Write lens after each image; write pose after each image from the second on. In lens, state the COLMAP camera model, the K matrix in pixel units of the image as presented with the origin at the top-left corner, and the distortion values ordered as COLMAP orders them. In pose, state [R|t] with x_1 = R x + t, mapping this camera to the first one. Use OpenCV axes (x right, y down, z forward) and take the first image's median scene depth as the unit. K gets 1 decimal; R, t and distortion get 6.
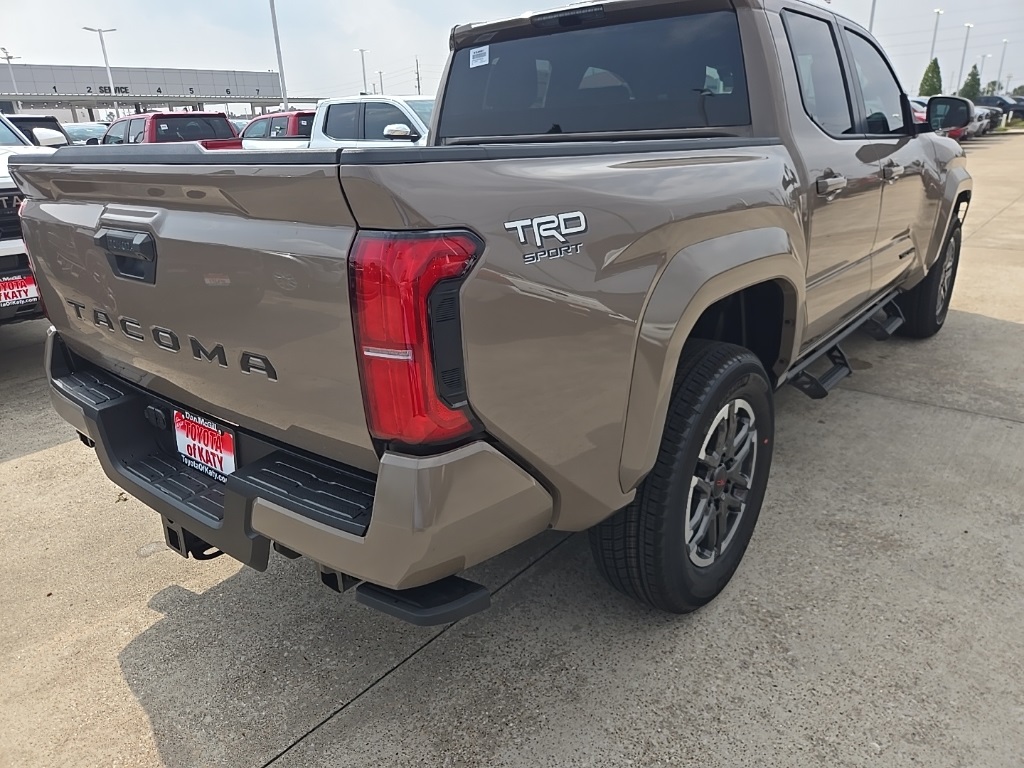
lens RADIAL K [[688.5, 0, 509.0], [0, 688.5, 386.7], [0, 0, 1]] dist [0.060227, -0.050547]
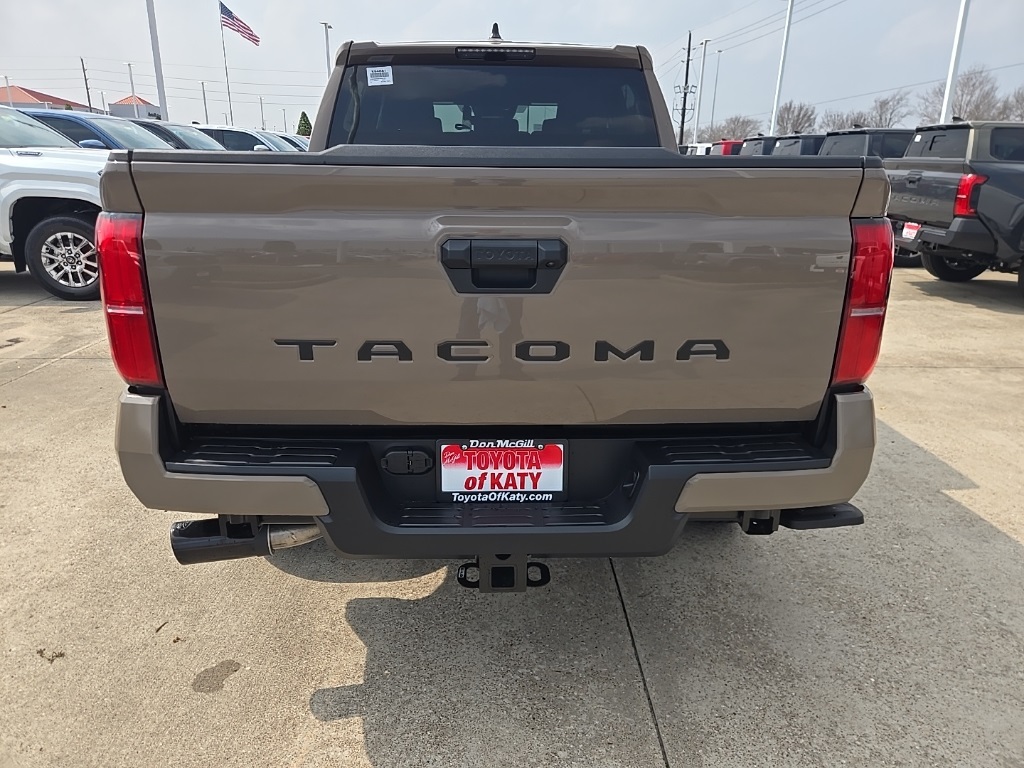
lens RADIAL K [[688.5, 0, 509.0], [0, 688.5, 386.7], [0, 0, 1]] dist [0.060227, -0.050547]
pose [[0.752963, -0.163044, 0.637544, -0.616587], [0.191212, 0.981228, 0.025108, -0.029206], [-0.629670, 0.103001, 0.770004, 0.166702]]
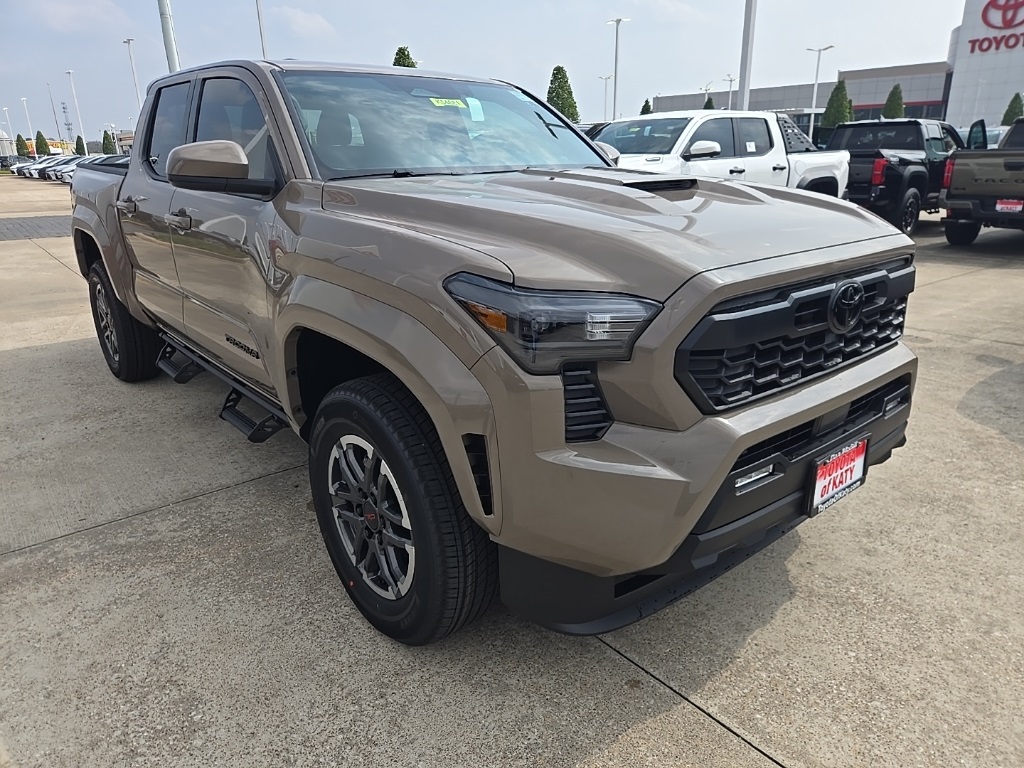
lens RADIAL K [[681.9, 0, 510.7], [0, 681.9, 385.4], [0, 0, 1]] dist [0.069296, -0.048596]
pose [[-0.181647, 0.348181, -0.919660, 1.534107], [-0.321827, 0.862667, 0.390170, -0.680443], [0.929210, 0.366845, -0.044647, 1.662019]]
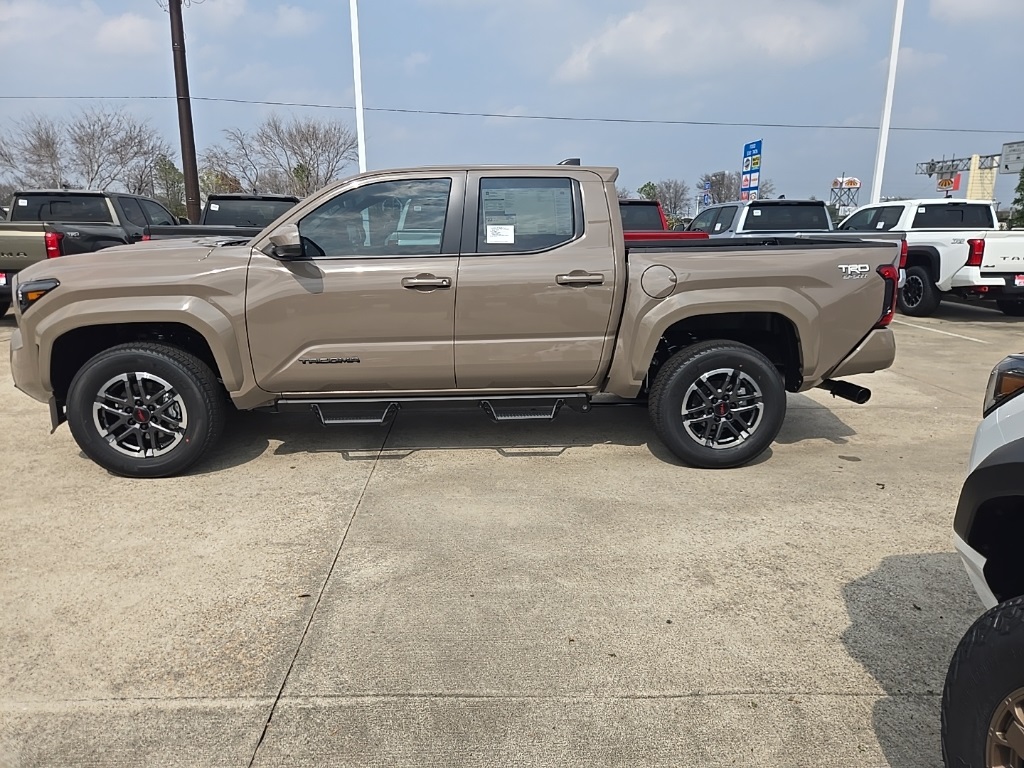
lens RADIAL K [[688.5, 0, 509.0], [0, 688.5, 386.7], [0, 0, 1]] dist [0.060227, -0.050547]
pose [[-0.685278, -0.138902, 0.714912, -1.021808], [0.271708, 0.862006, 0.427927, -0.814957], [-0.675698, 0.487496, -0.552973, 2.207485]]
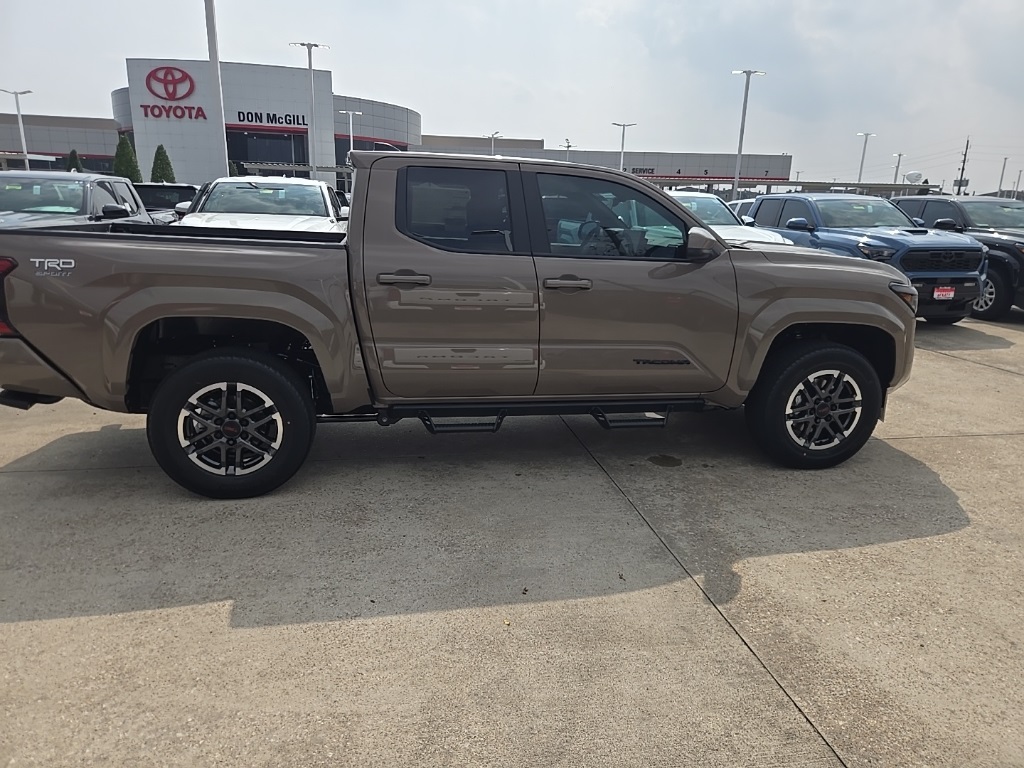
lens RADIAL K [[681.9, 0, 510.7], [0, 681.9, 385.4], [0, 0, 1]] dist [0.069296, -0.048596]
pose [[0.766515, 0.212760, -0.605960, 1.323888], [-0.271862, 0.962317, -0.006014, -0.105766], [0.581846, 0.169347, 0.795472, 0.002929]]
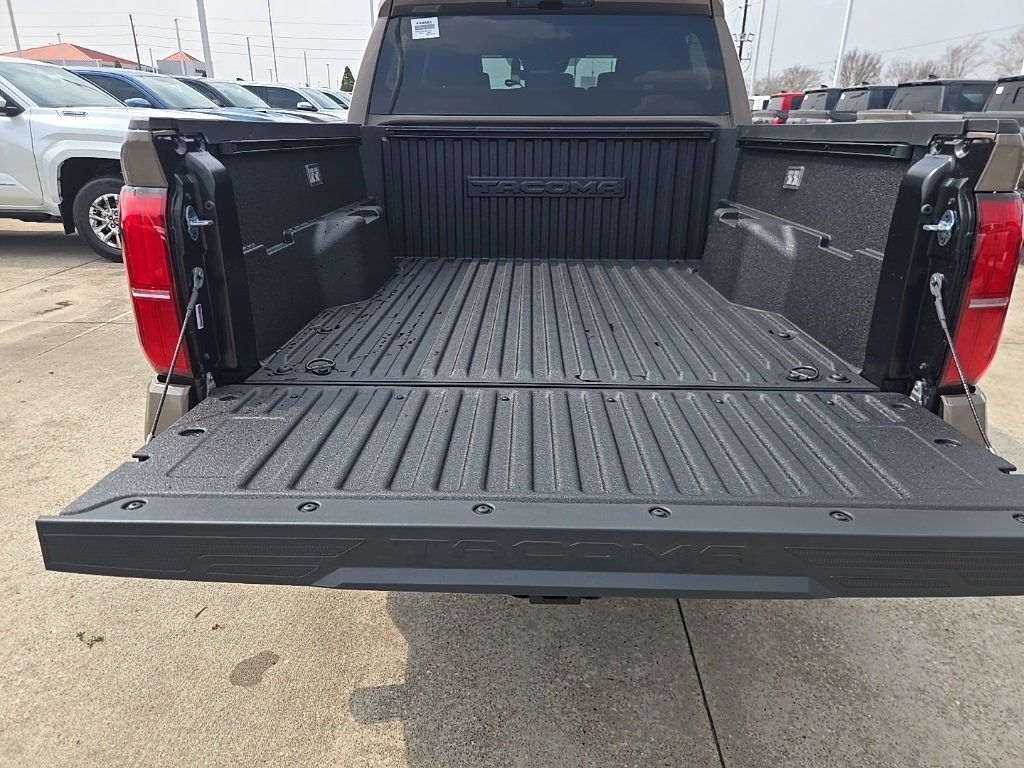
lens RADIAL K [[688.5, 0, 509.0], [0, 688.5, 386.7], [0, 0, 1]] dist [0.060227, -0.050547]
pose [[0.791562, -0.185963, 0.582106, -0.587555], [0.179034, 0.981346, 0.070051, -0.053630], [-0.584274, 0.048767, 0.810090, 0.212501]]
